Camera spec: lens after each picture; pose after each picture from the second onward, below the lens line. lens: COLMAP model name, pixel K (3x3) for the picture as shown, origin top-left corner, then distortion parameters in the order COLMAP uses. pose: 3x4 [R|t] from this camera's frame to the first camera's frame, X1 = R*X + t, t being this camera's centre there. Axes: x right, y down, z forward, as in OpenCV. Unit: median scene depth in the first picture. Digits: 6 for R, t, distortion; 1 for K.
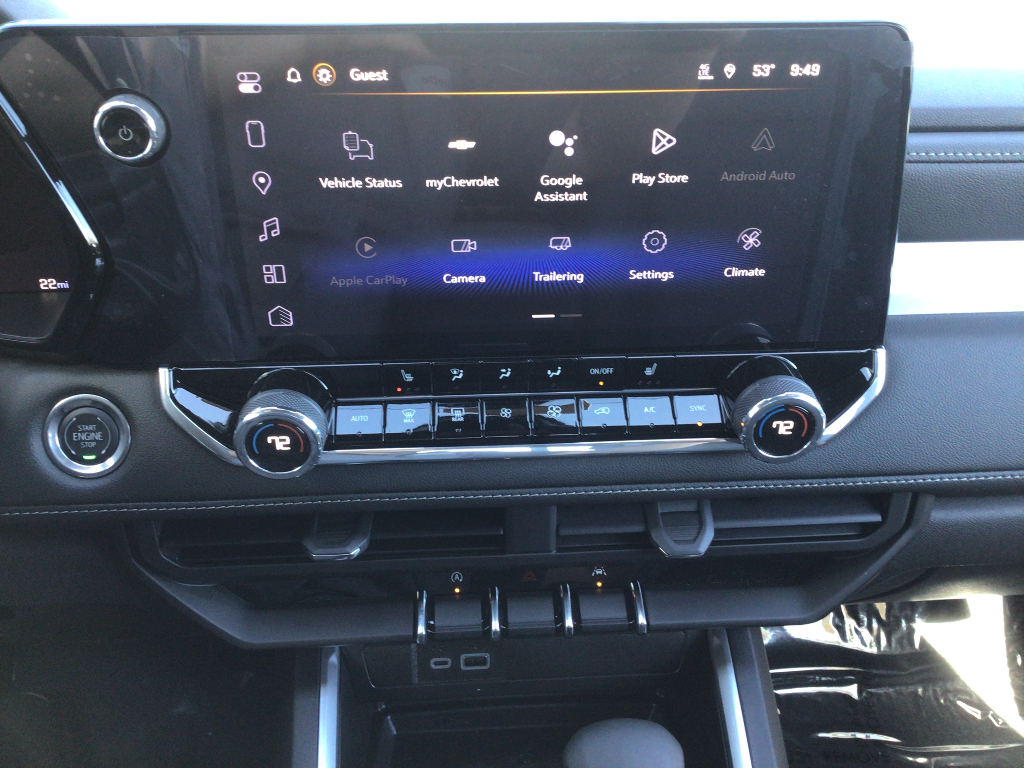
lens RADIAL K [[932.6, 0, 513.3], [0, 932.6, 382.8], [0, 0, 1]] dist [0.018979, 0.000000]
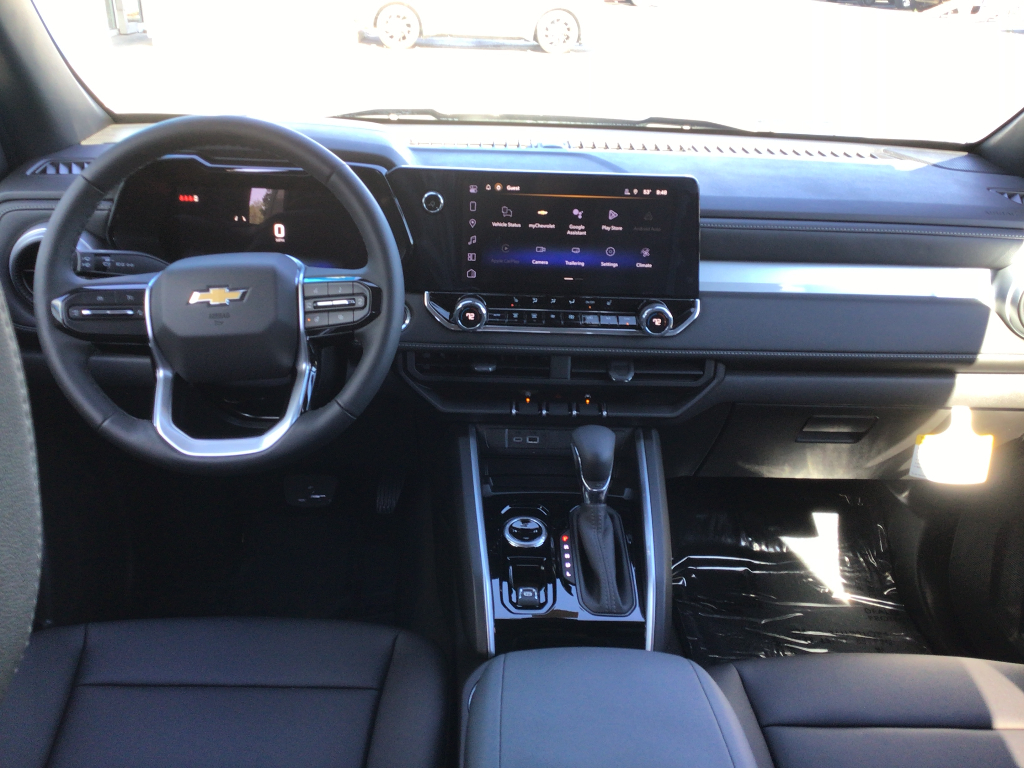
lens RADIAL K [[932.6, 0, 511.4], [0, 932.6, 385.1], [0, 0, 1]] dist [0.018979, 0.000000]
pose [[0.998500, 0.044772, -0.031524, -0.035213], [-0.049271, 0.985797, -0.160548, 0.706013], [0.023888, 0.161861, 0.986524, -1.685527]]
